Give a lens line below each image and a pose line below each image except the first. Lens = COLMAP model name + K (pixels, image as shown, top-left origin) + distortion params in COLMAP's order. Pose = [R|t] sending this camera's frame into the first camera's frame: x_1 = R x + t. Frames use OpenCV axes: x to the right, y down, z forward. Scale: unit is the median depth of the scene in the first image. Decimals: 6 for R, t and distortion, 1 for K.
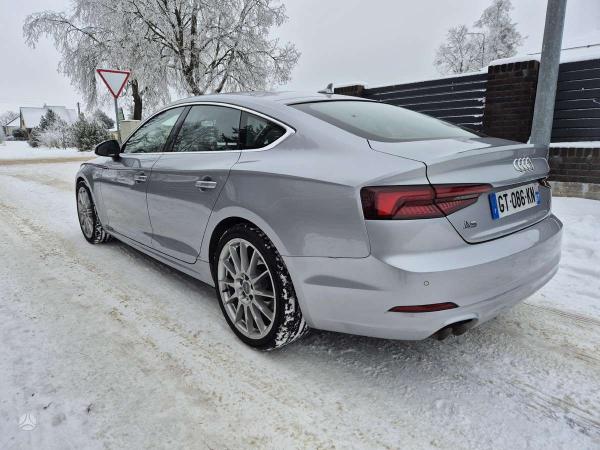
lens RADIAL K [[400.3, 0, 291.6], [0, 400.3, 222.6], [0, 0, 1]] dist [0.073306, -0.059905]
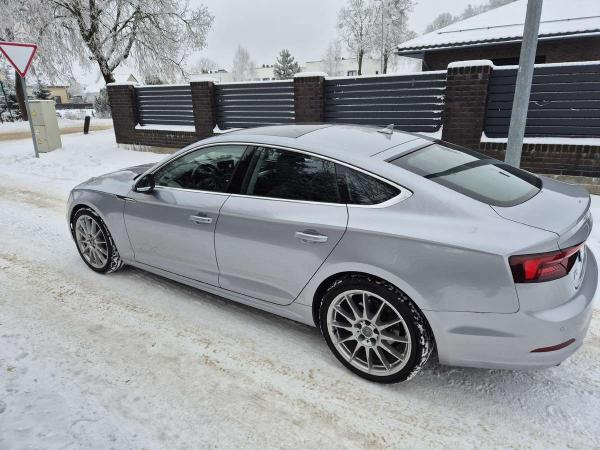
lens RADIAL K [[399.4, 0, 300.0], [0, 399.4, 225.0], [0, 0, 1]] dist [0.075036, -0.060047]
pose [[0.967261, -0.086462, 0.238602, -0.542245], [0.062880, 0.992509, 0.104745, -0.264501], [-0.245871, -0.086312, 0.965452, -0.004570]]
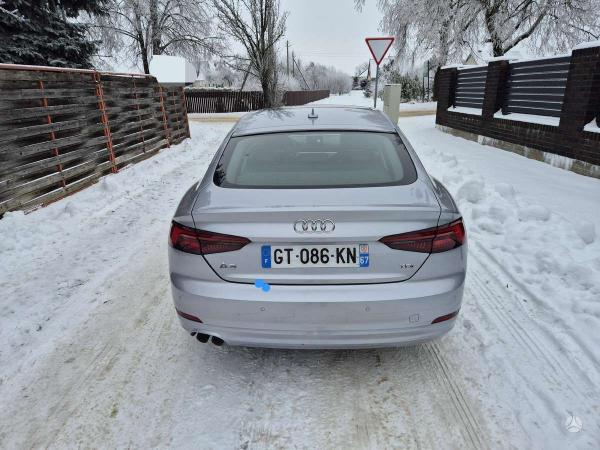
lens RADIAL K [[395.1, 0, 287.6], [0, 395.1, 225.5], [0, 0, 1]] dist [0.065498, -0.053918]
pose [[0.718435, 0.218021, -0.660544, 1.062552], [-0.127392, 0.974790, 0.183185, -0.285489], [0.683829, -0.047459, 0.728097, 0.197046]]
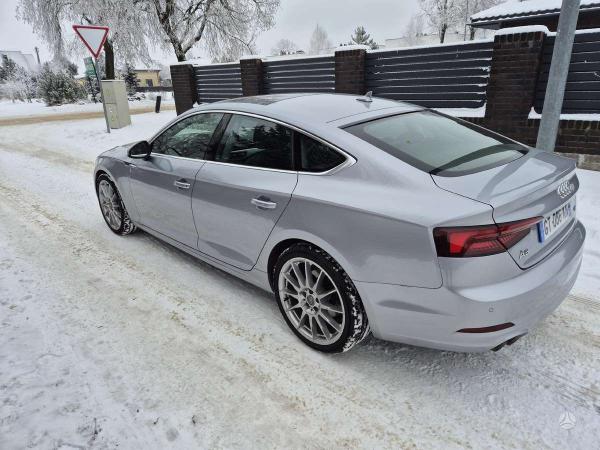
lens RADIAL K [[399.4, 0, 300.0], [0, 399.4, 225.0], [0, 0, 1]] dist [0.075036, -0.060047]
pose [[0.997215, -0.043259, 0.060753, -0.203645], [0.034557, 0.989884, 0.137606, -0.200442], [-0.066091, -0.135123, 0.988622, -0.065198]]
